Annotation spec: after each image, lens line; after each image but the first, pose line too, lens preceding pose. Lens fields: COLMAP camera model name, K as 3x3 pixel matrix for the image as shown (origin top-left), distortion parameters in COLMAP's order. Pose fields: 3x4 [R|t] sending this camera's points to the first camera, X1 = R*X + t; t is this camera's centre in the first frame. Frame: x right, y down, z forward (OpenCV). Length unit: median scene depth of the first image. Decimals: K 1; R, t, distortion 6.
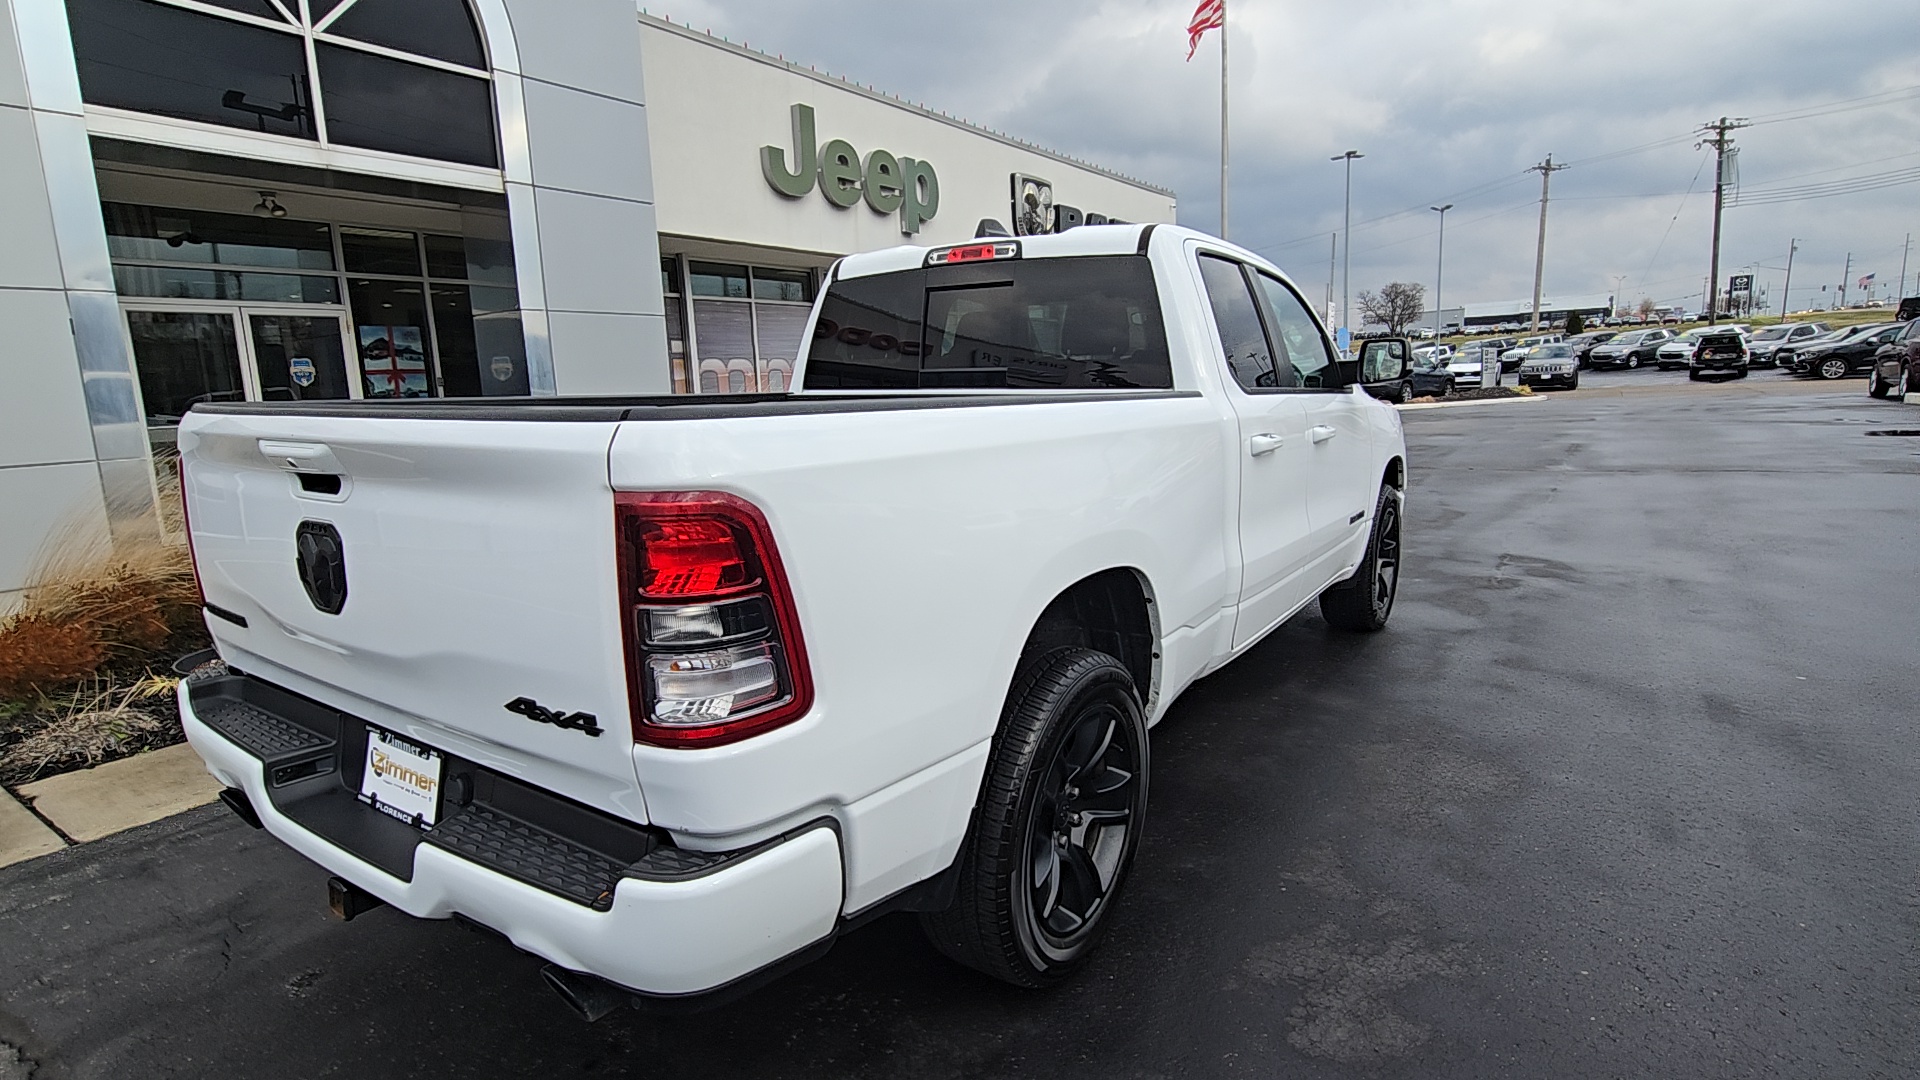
lens RADIAL K [[964.9, 0, 952.3], [0, 964.9, 545.3], [0, 0, 1]] dist [-0.002627, 0.001245]
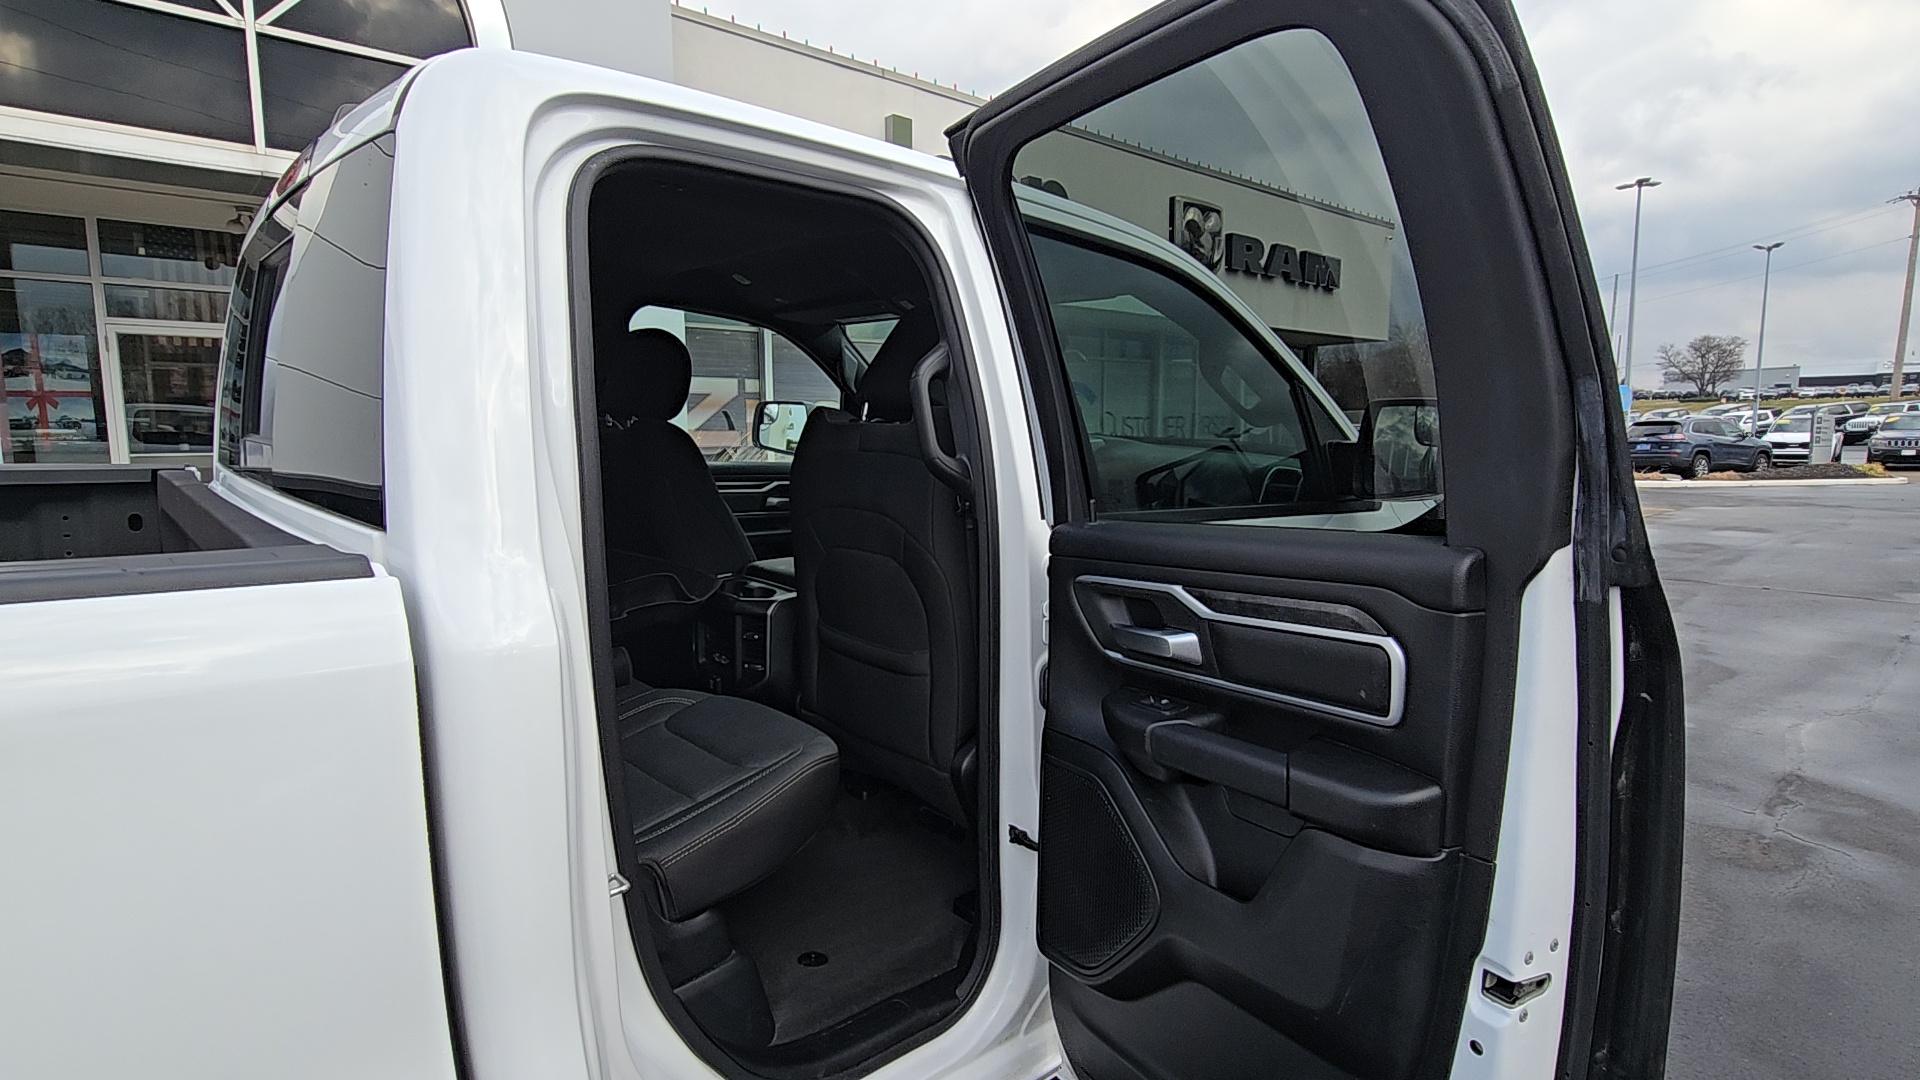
lens RADIAL K [[964.9, 0, 953.4], [0, 964.9, 541.5], [0, 0, 1]] dist [-0.002627, 0.001245]
pose [[0.971613, 0.062065, -0.228288, 0.103792], [-0.073157, 0.996500, -0.040440, -0.034613], [0.224980, 0.055993, 0.972753, 0.158251]]
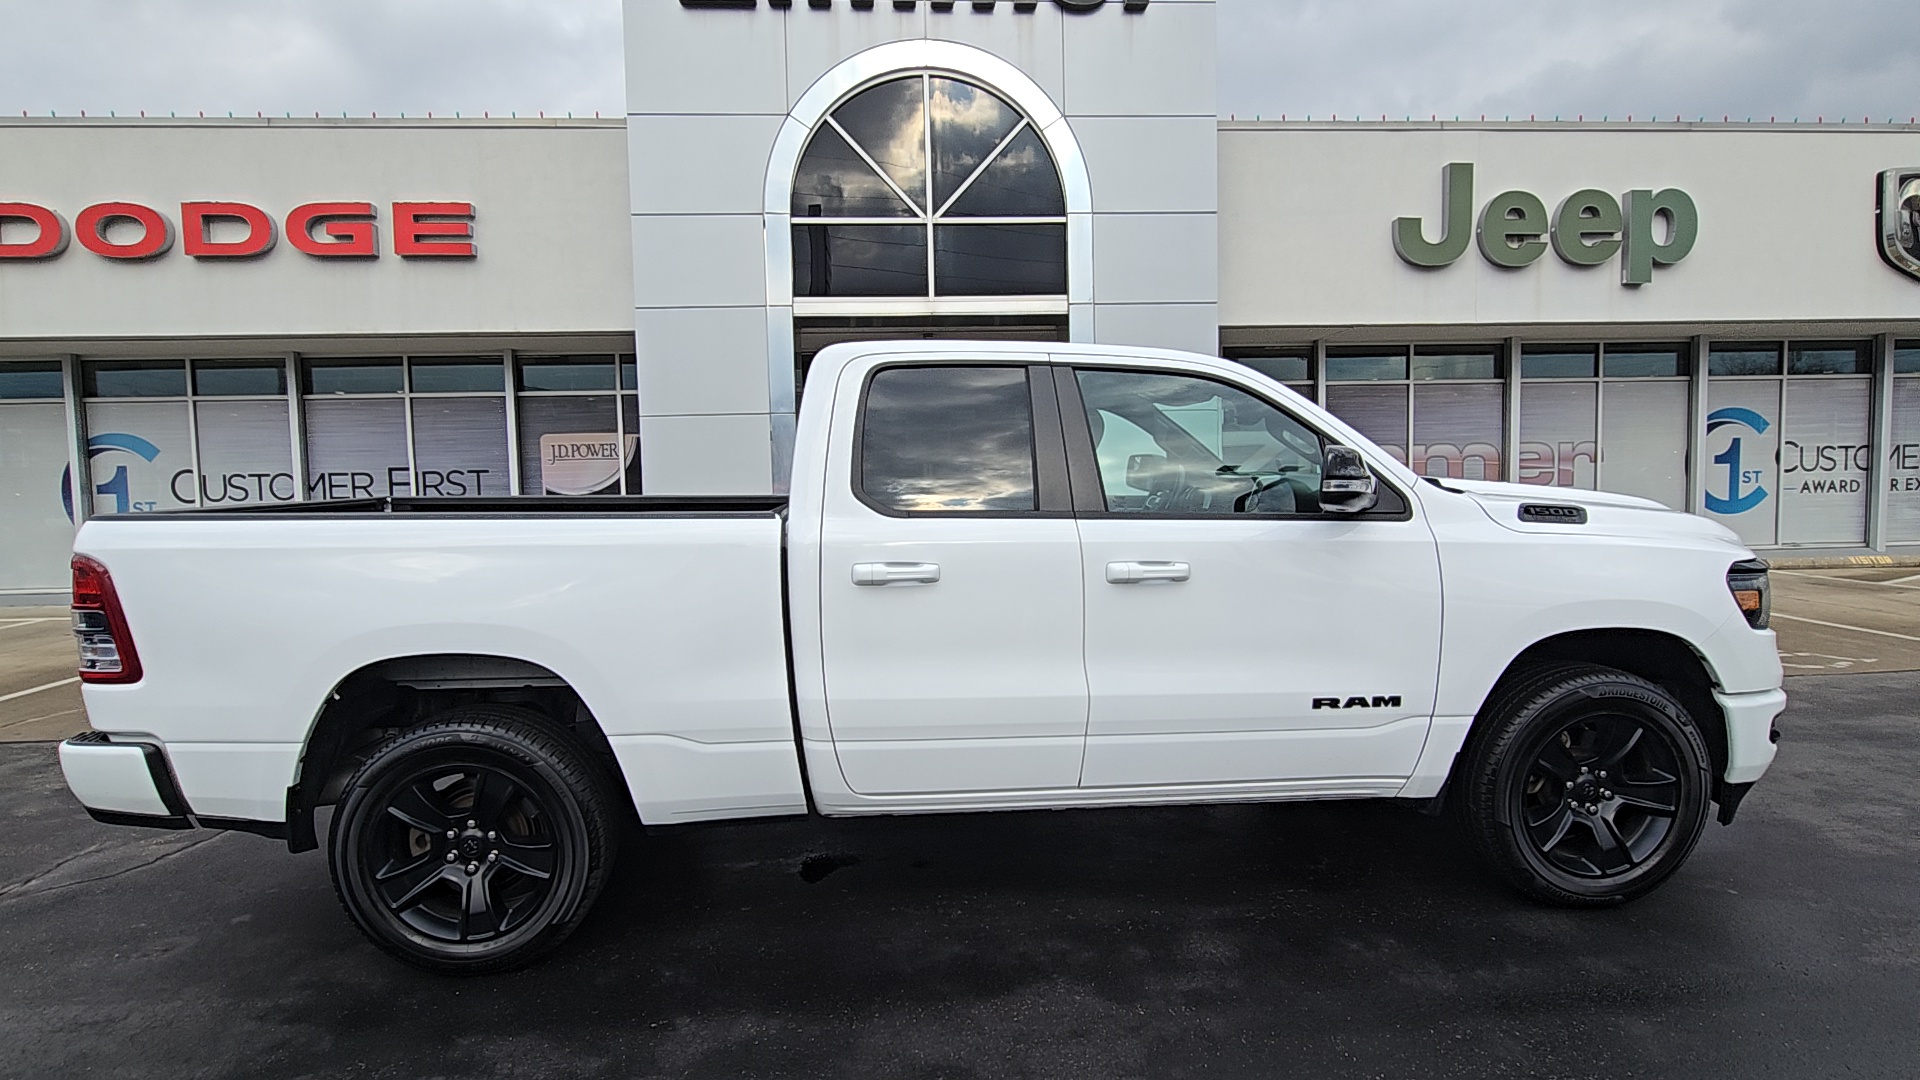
lens RADIAL K [[964.9, 0, 951.8], [0, 964.9, 538.0], [0, 0, 1]] dist [-0.002627, 0.001245]
pose [[0.620738, 0.068621, -0.781009, 0.241811], [-0.135314, 0.990590, -0.020510, -0.029114], [0.772253, 0.118413, 0.624183, 0.111149]]
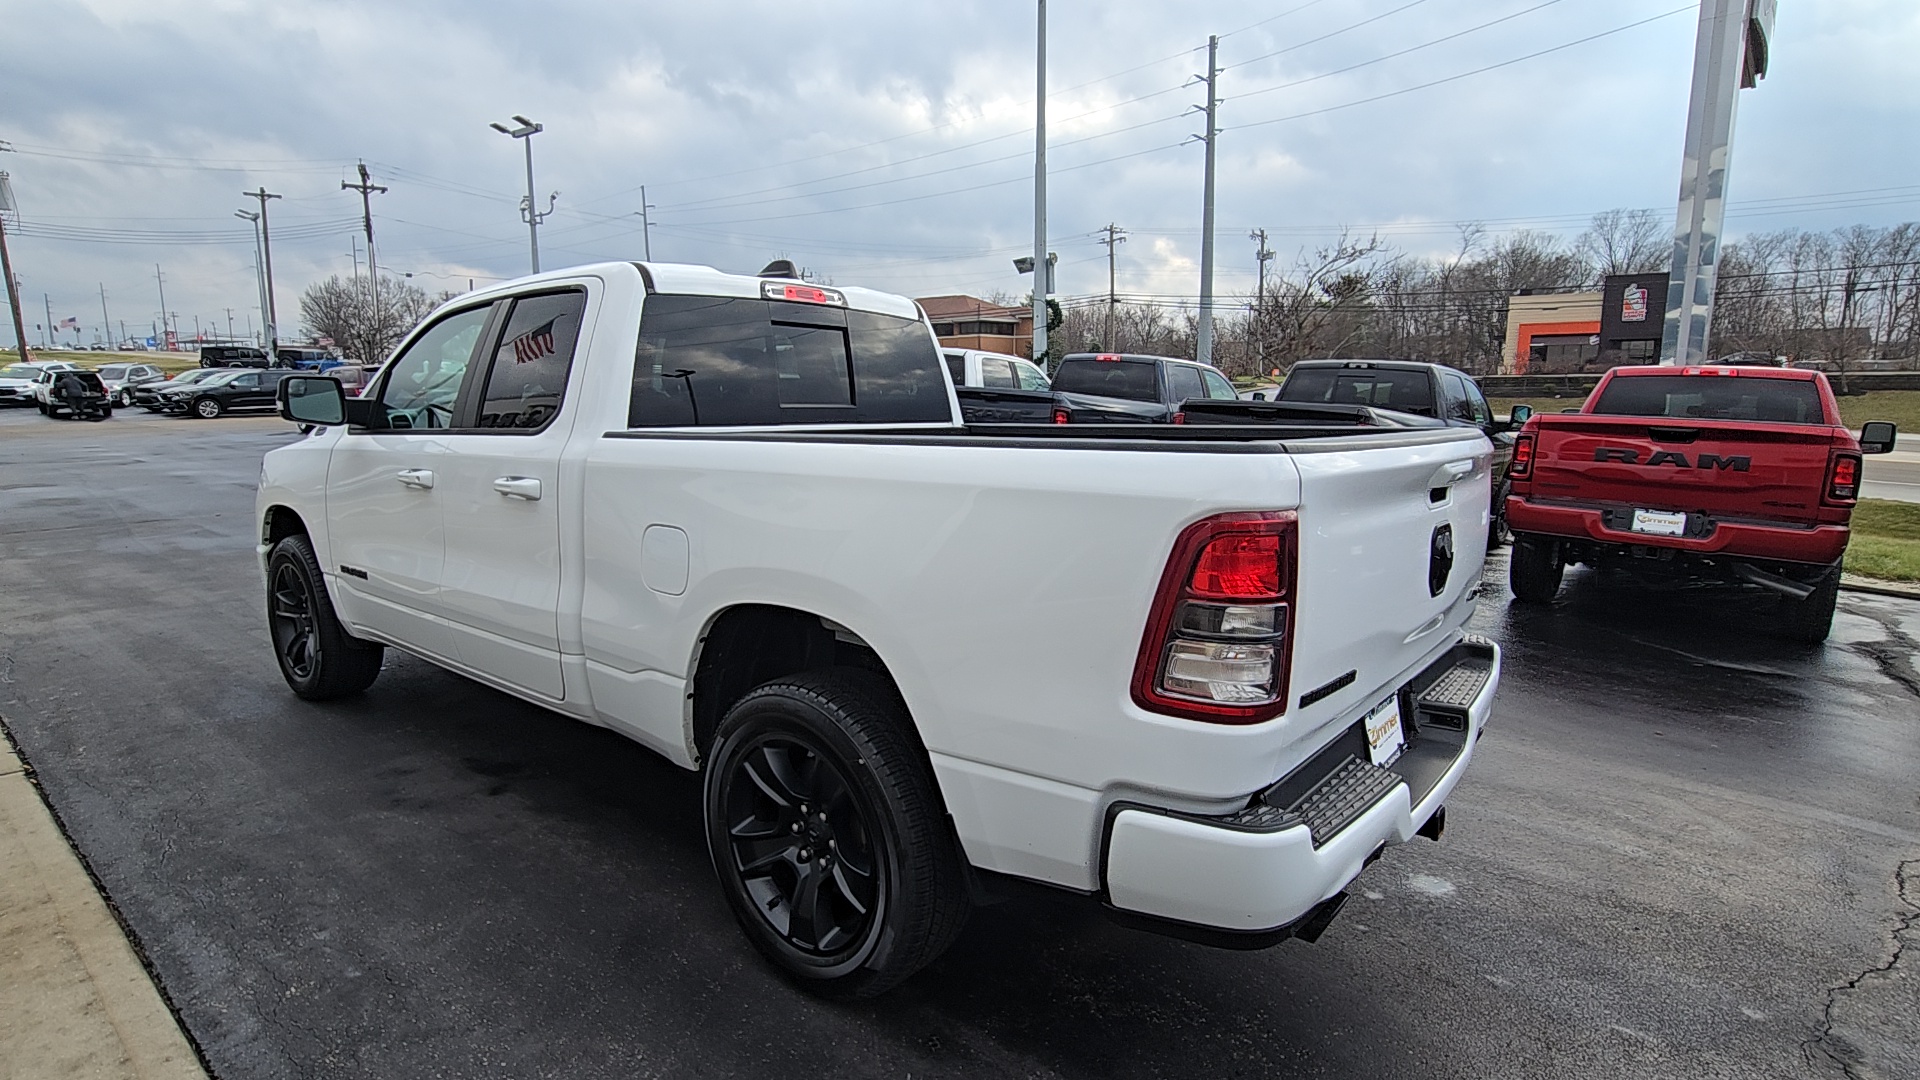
lens RADIAL K [[964.9, 0, 950.1], [0, 964.9, 549.7], [0, 0, 1]] dist [-0.002627, 0.001245]
pose [[0.086295, -0.132289, 0.987448, -0.251974], [0.166864, 0.979063, 0.116583, -0.031681], [-0.982196, 0.154709, 0.106563, 0.191062]]
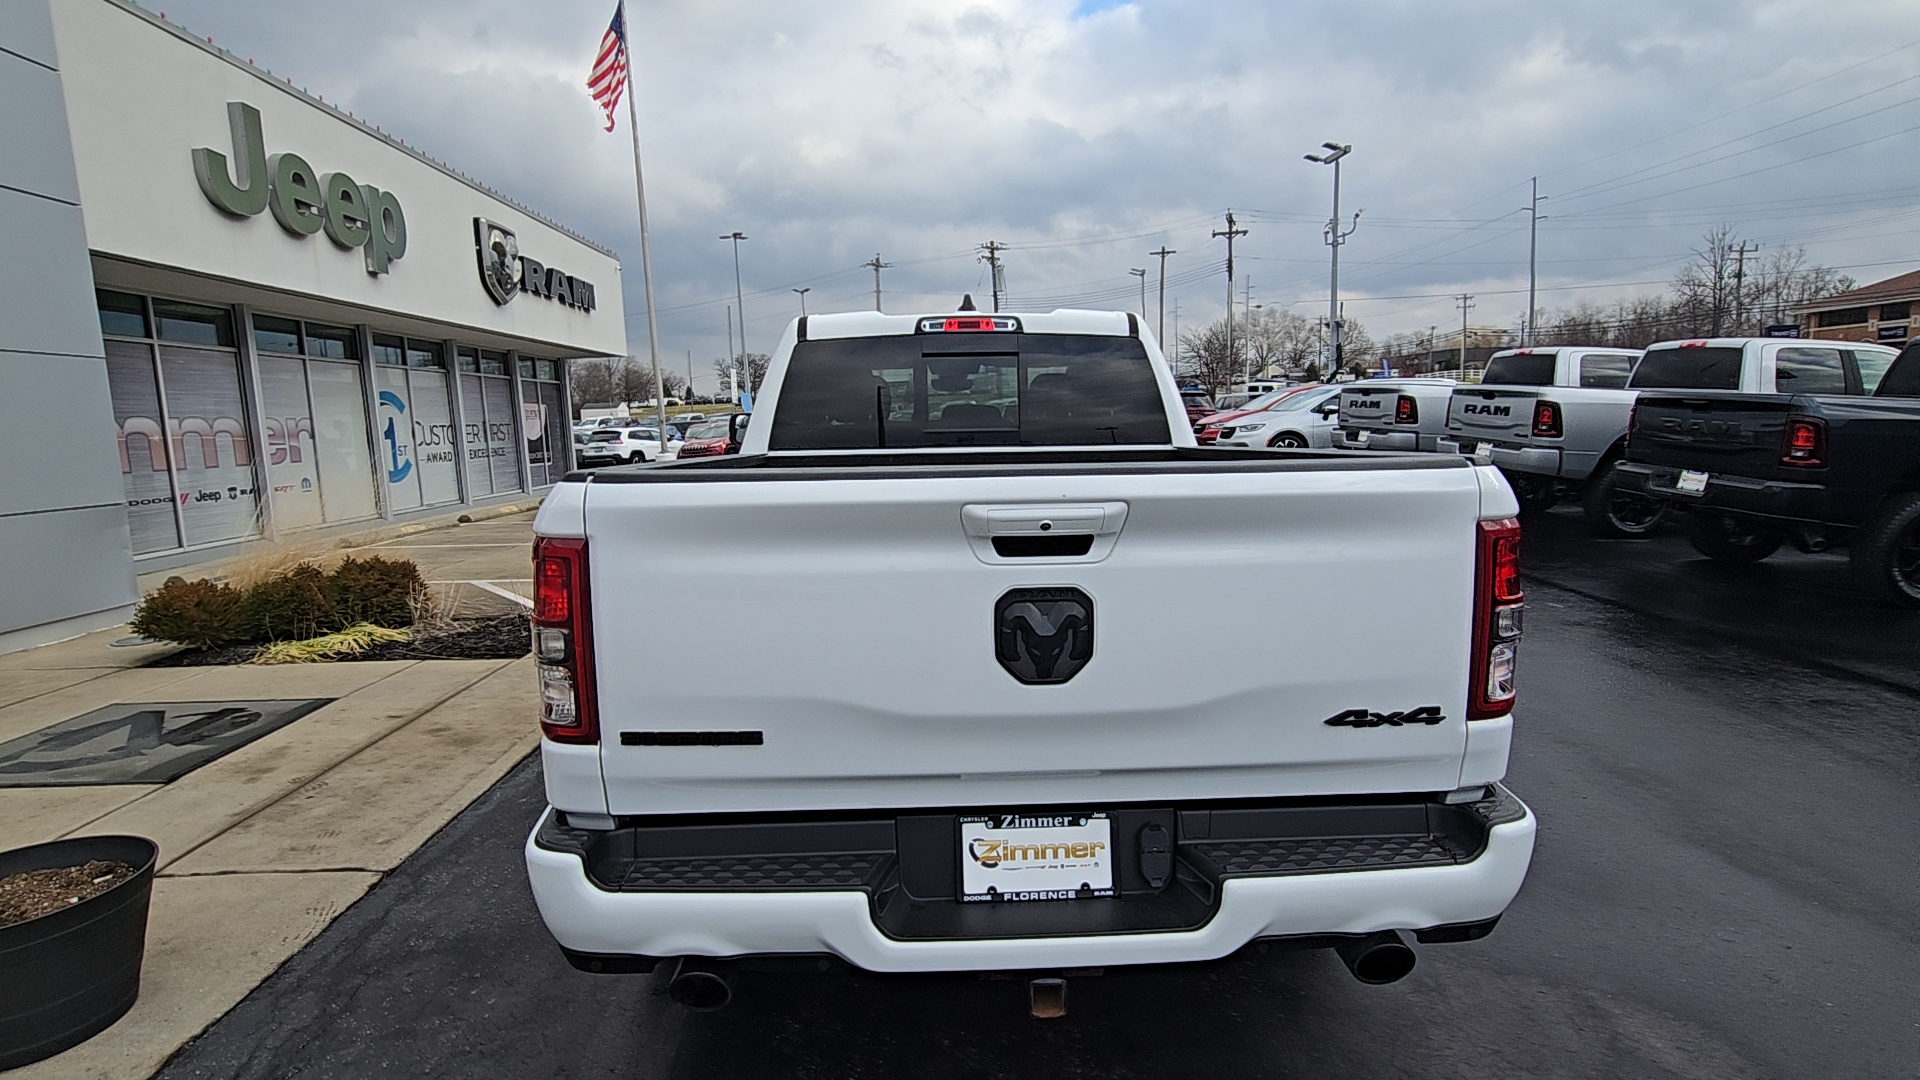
lens RADIAL K [[964.9, 0, 949.6], [0, 964.9, 544.6], [0, 0, 1]] dist [-0.002627, 0.001245]
pose [[0.803040, -0.070107, 0.591788, -0.163227], [0.107443, 0.993815, -0.028063, -0.006246], [-0.586160, 0.086119, 0.805605, 0.036905]]
